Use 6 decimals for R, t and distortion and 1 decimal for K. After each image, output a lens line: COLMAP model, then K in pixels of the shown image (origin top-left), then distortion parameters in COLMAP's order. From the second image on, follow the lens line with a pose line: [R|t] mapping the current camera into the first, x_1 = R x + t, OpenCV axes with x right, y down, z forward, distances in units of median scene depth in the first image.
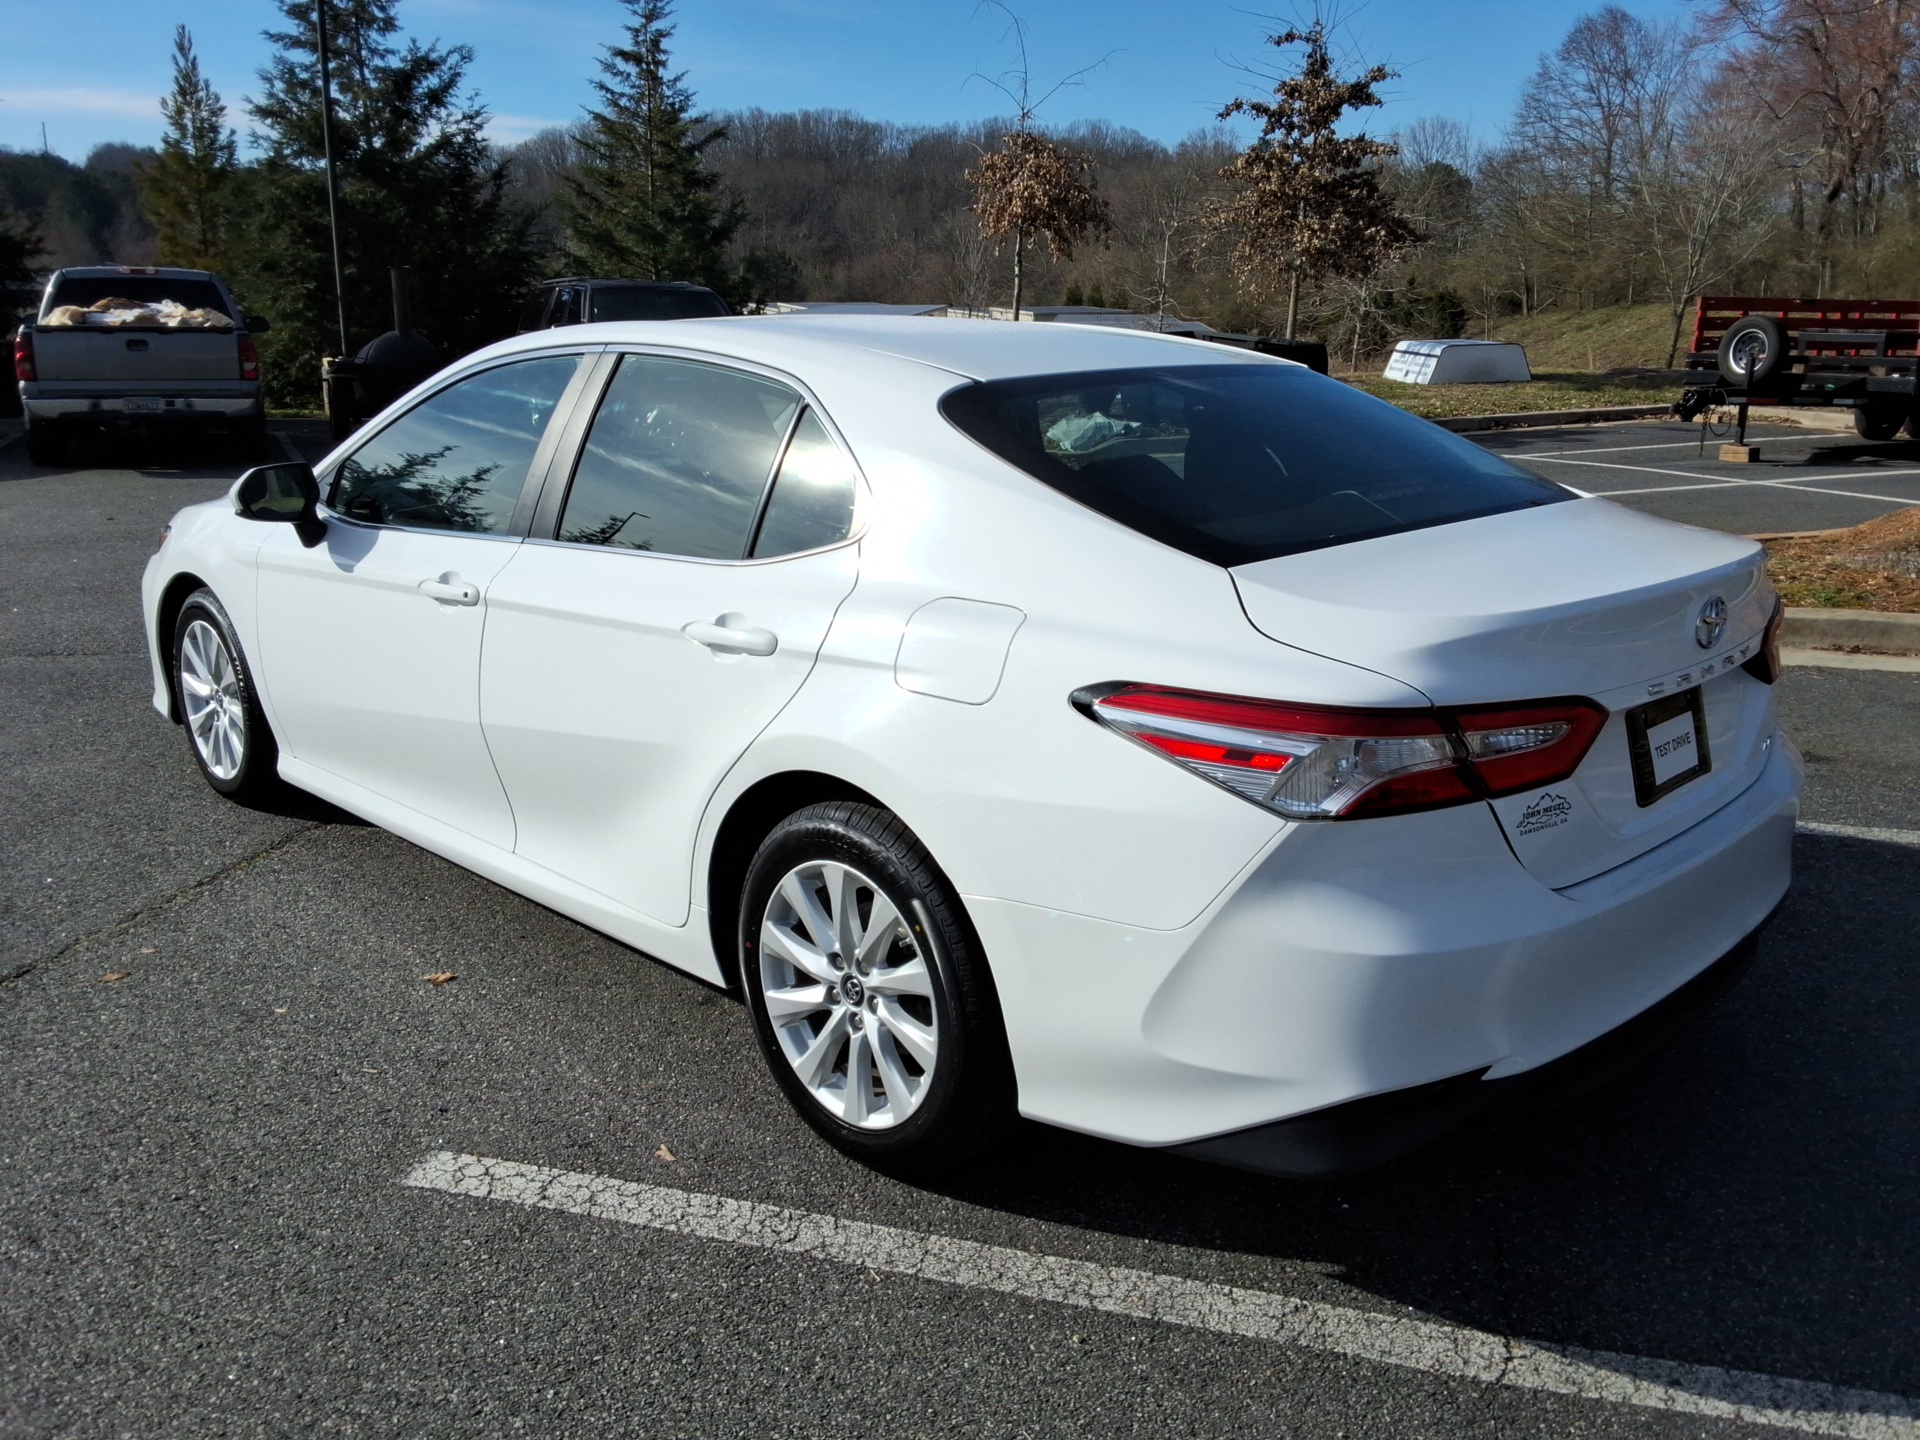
lens RADIAL K [[1536.5, 0, 987.4], [0, 1536.5, 726.9], [0, 0, 1]] dist [0.079976, -0.119398]
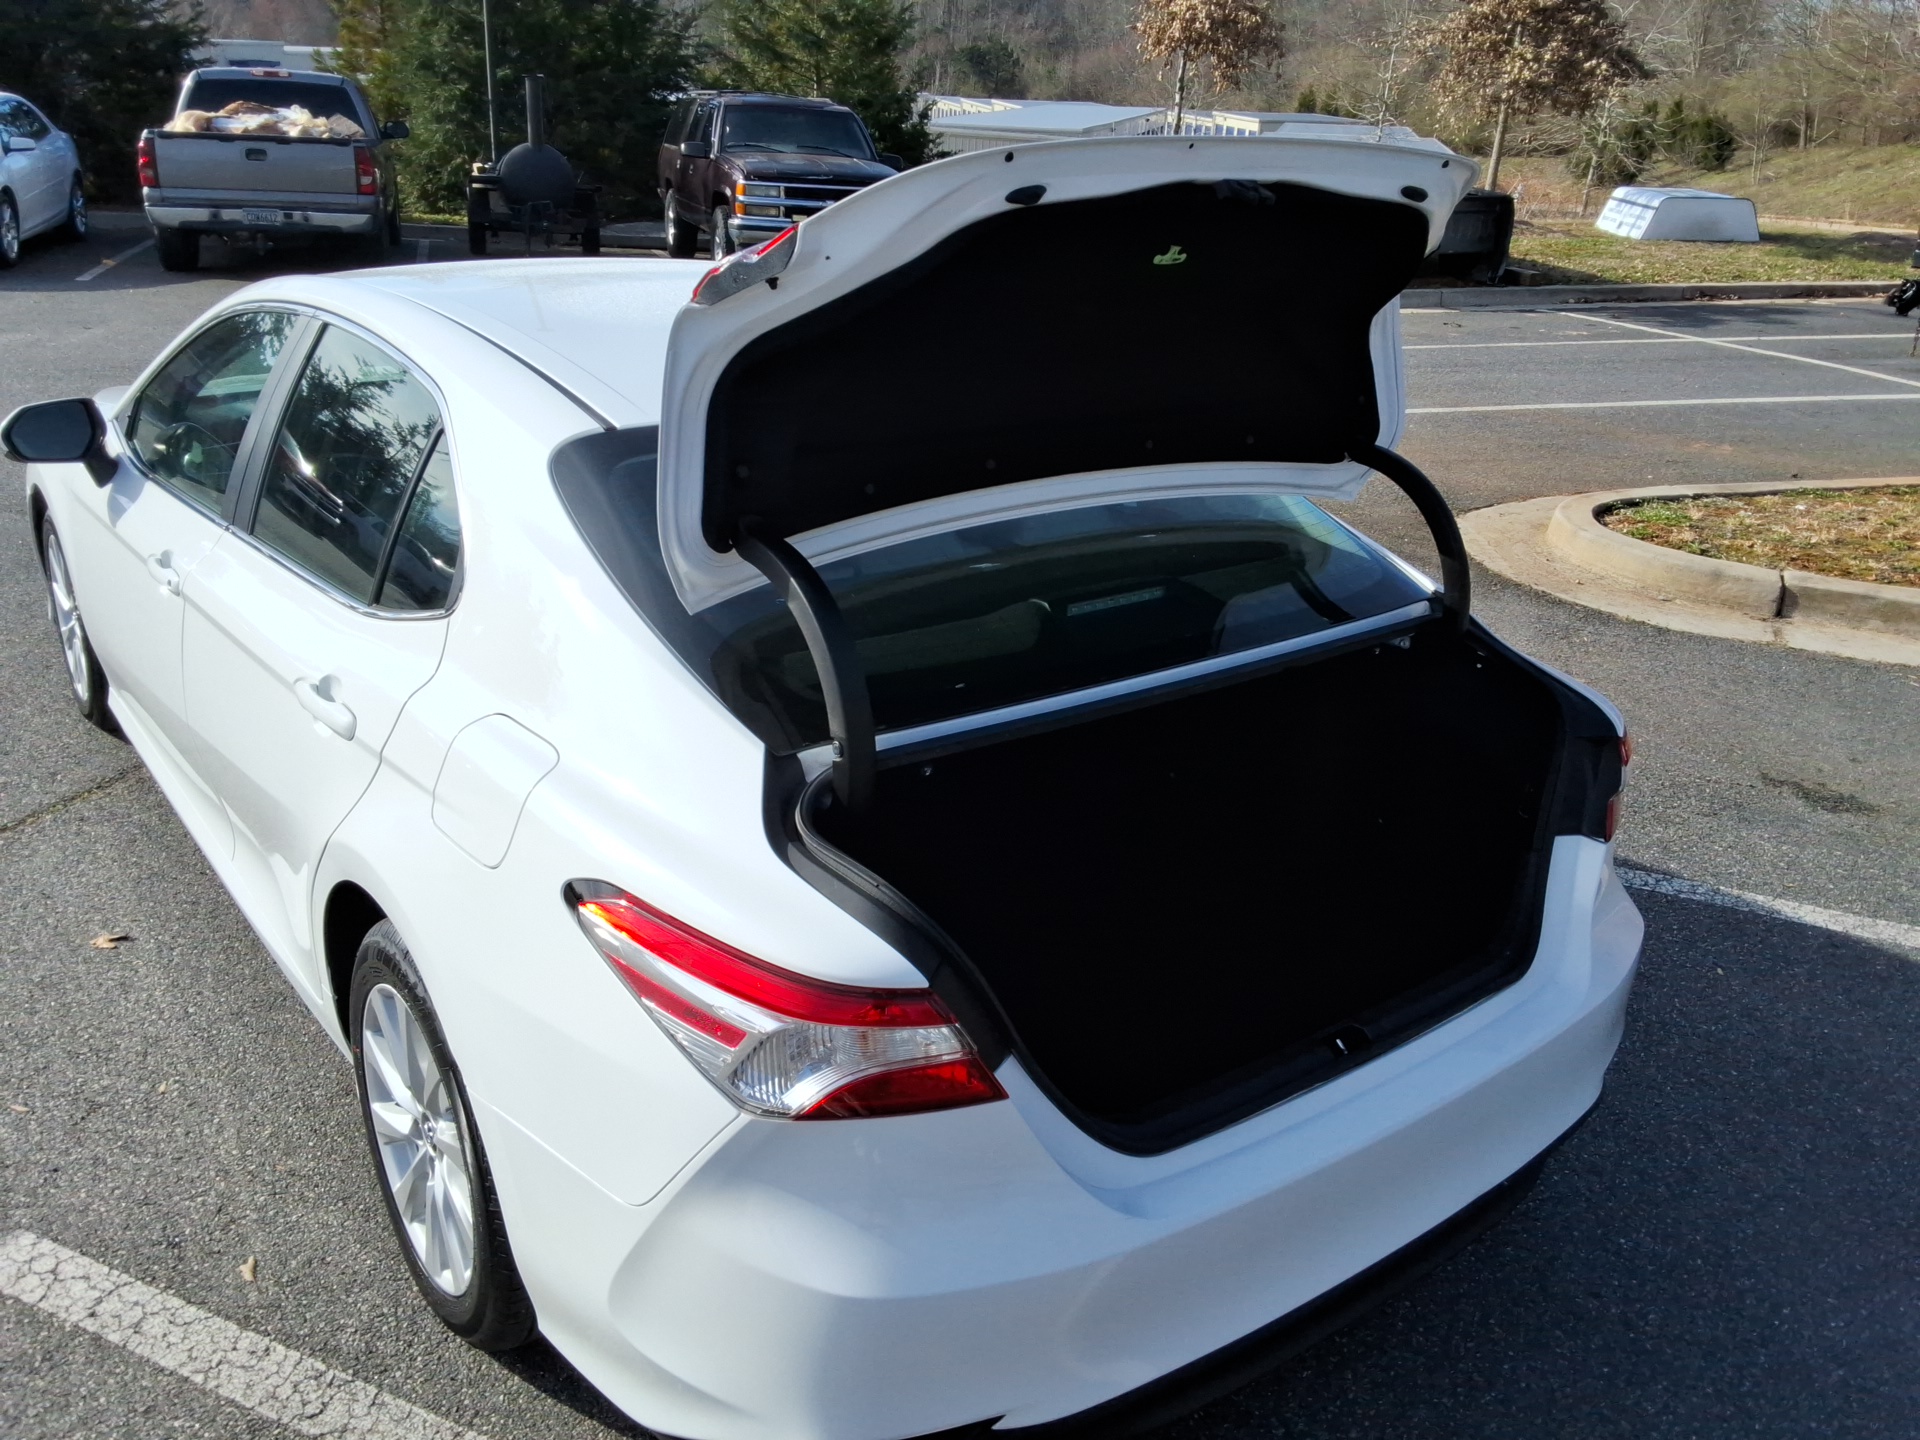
lens RADIAL K [[1536.5, 0, 976.4], [0, 1536.5, 724.0], [0, 0, 1]] dist [0.079976, -0.119398]
pose [[0.989112, 0.085967, -0.119449, 0.038205], [-0.071826, 0.990409, 0.118026, -0.022994], [0.128450, -0.108161, 0.985800, 0.025669]]
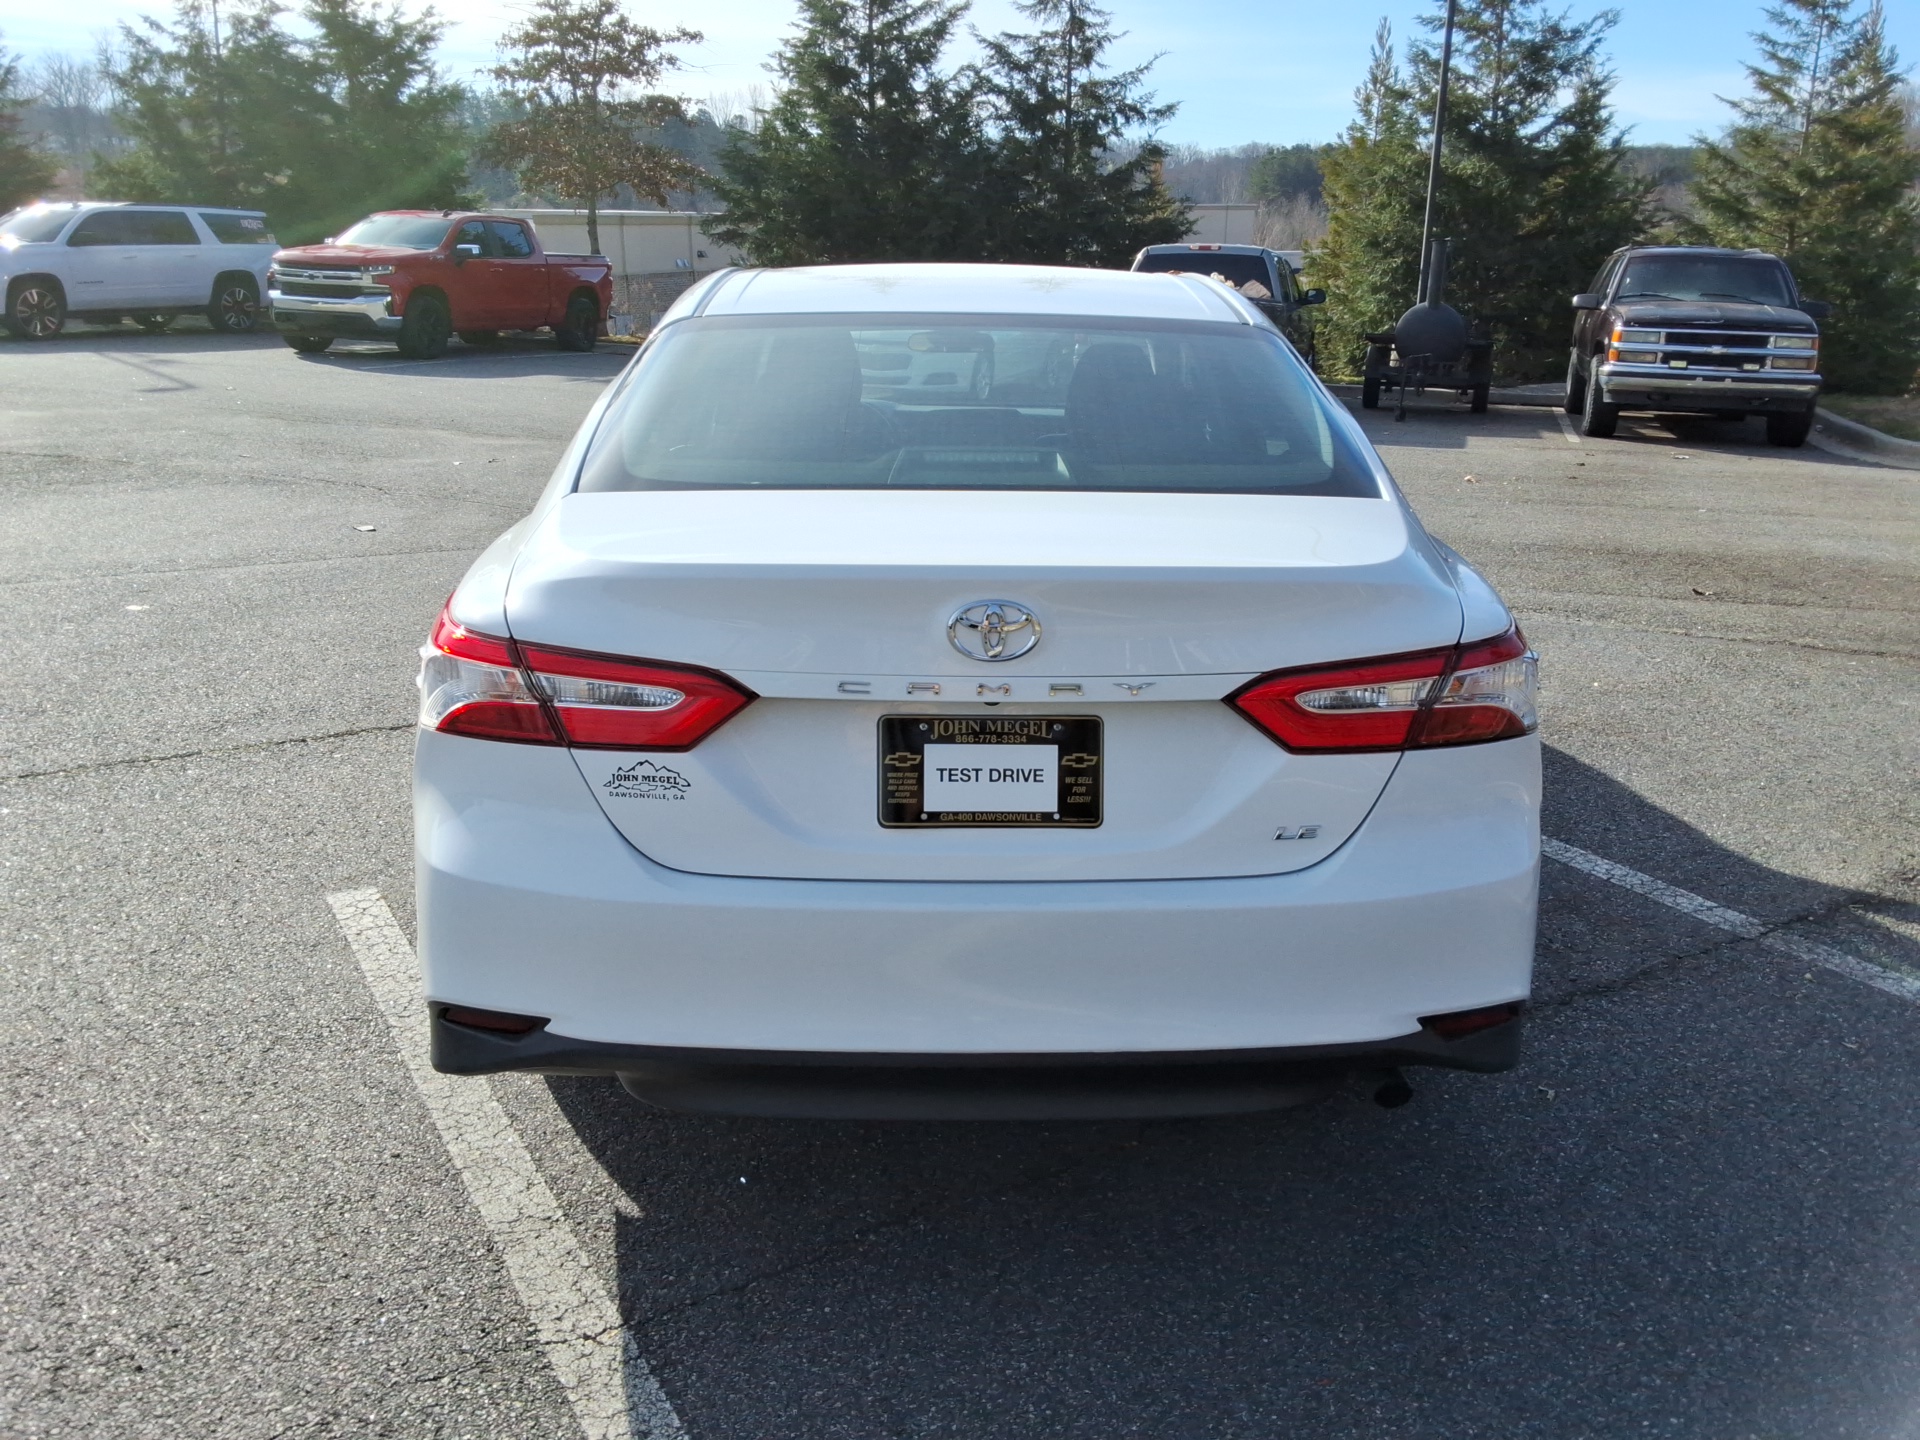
lens RADIAL K [[1536.5, 0, 969.9], [0, 1536.5, 722.1], [0, 0, 1]] dist [0.079976, -0.119398]
pose [[0.719646, 0.194227, -0.666622, 0.114534], [-0.186895, 0.978831, 0.083432, -0.009613], [0.668715, 0.064547, 0.740712, 0.045172]]
